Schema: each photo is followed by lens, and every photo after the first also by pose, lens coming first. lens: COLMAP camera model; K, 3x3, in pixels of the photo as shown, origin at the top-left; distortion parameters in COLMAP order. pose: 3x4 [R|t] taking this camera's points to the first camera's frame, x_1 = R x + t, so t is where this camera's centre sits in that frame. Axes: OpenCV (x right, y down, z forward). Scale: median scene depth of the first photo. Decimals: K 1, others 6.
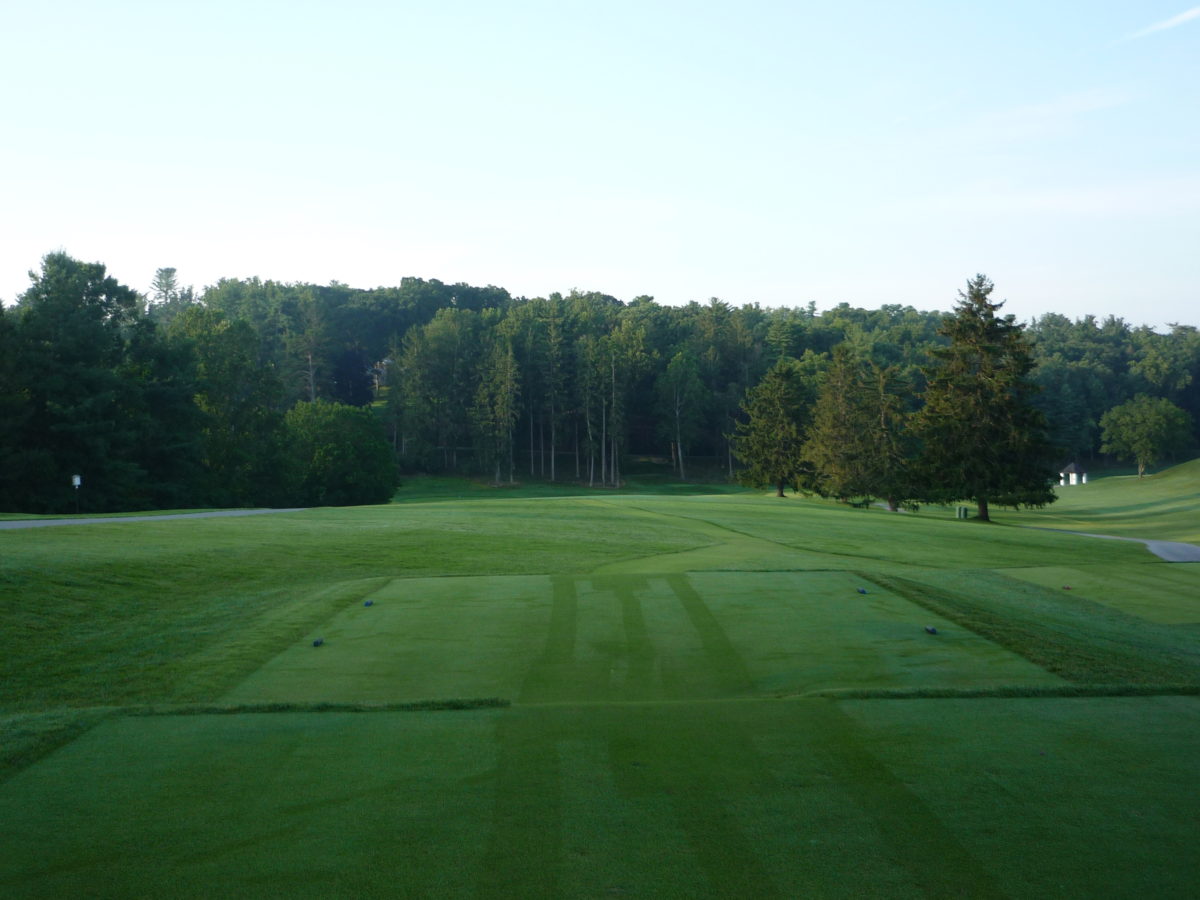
lens RADIAL K [[1341.7, 0, 598.1], [0, 1341.7, 450.4], [0, 0, 1]] dist [-0.014781, 0.000000]
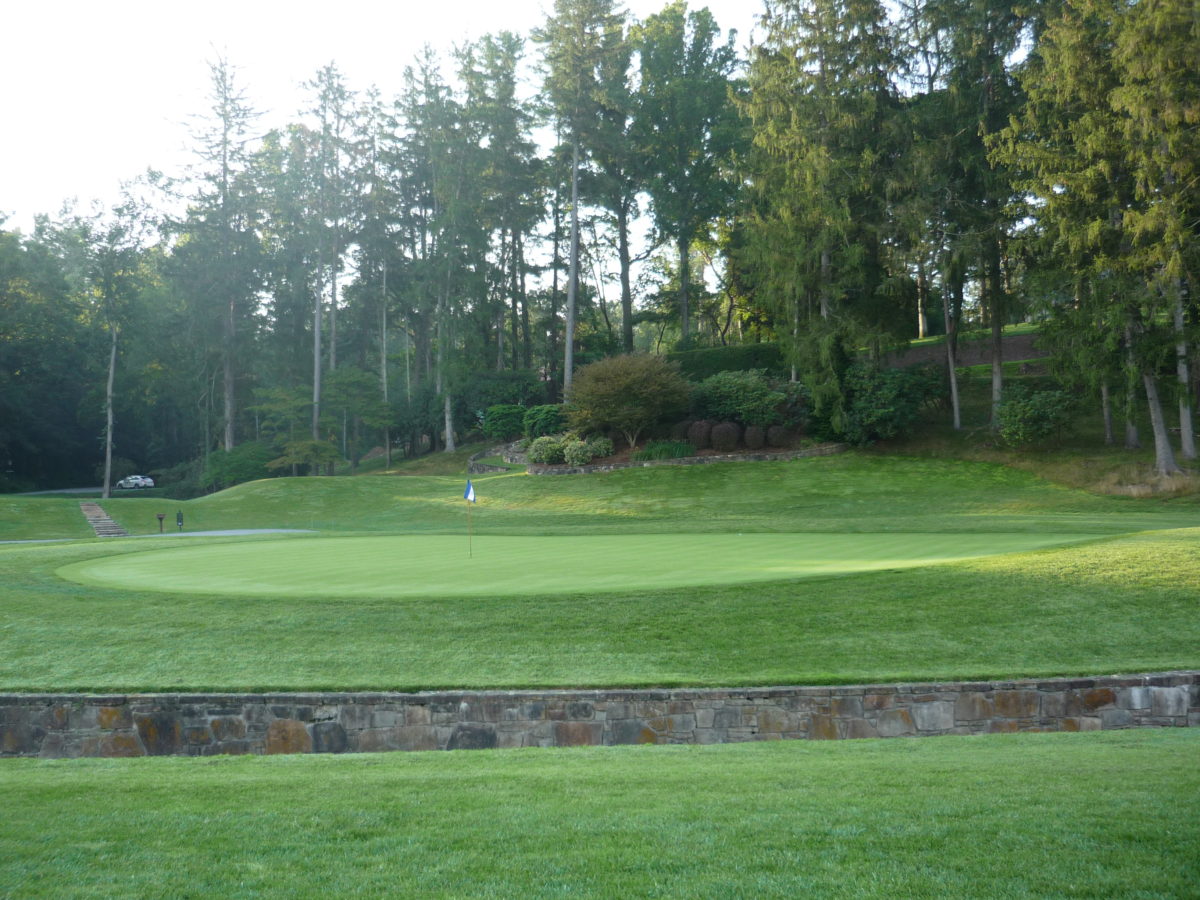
lens RADIAL K [[1196.8, 0, 602.1], [0, 1196.8, 449.4], [0, 0, 1]] dist [-0.049091, 0.000000]
pose [[0.744027, -0.046387, -0.666537, -0.018168], [-0.004245, 0.997239, -0.074141, 0.032735], [0.668136, 0.057992, 0.741776, 0.797334]]
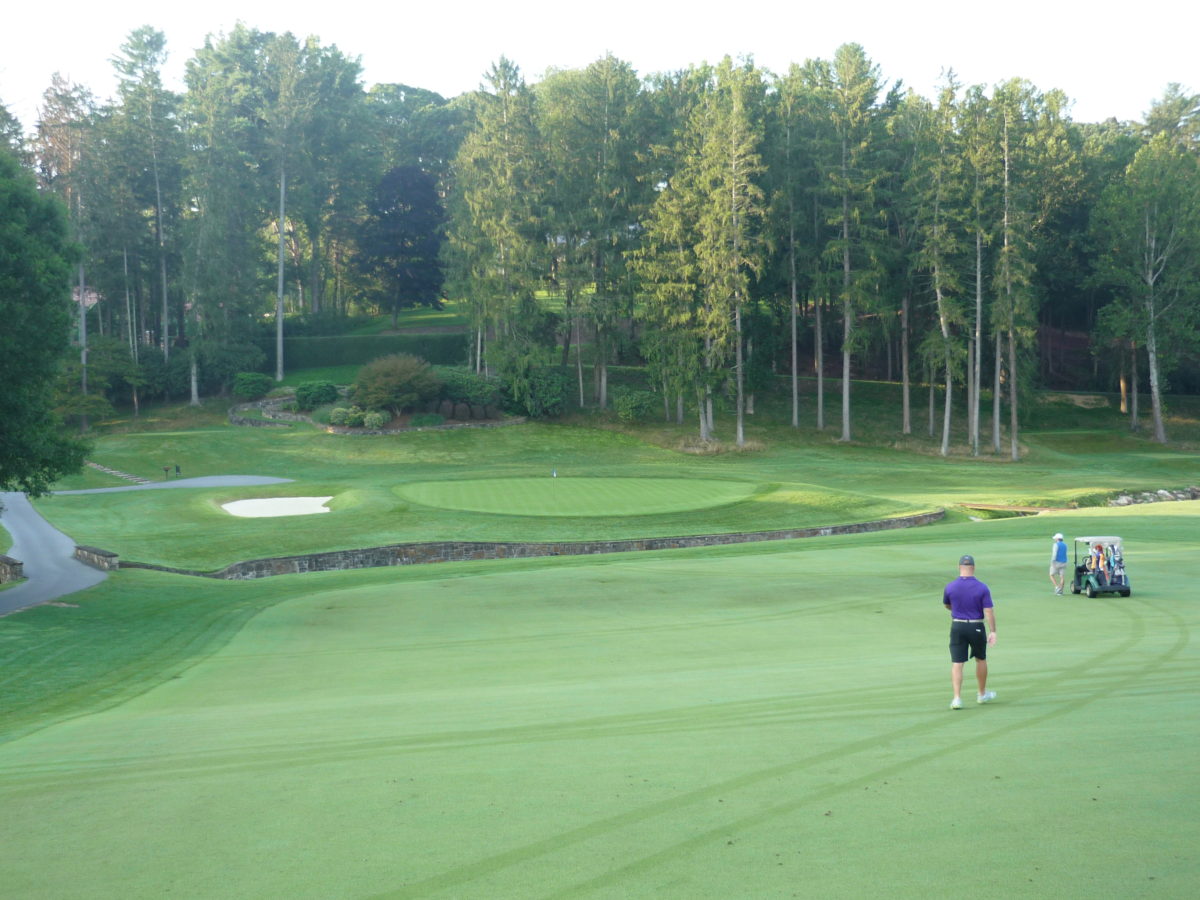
lens RADIAL K [[1341.7, 0, 597.8], [0, 1341.7, 449.6], [0, 0, 1]] dist [-0.014781, 0.000000]
pose [[0.979543, 0.005849, -0.201149, -0.026064], [-0.003892, 0.999941, 0.010124, 0.021689], [0.201196, -0.009134, 0.979508, 0.598768]]
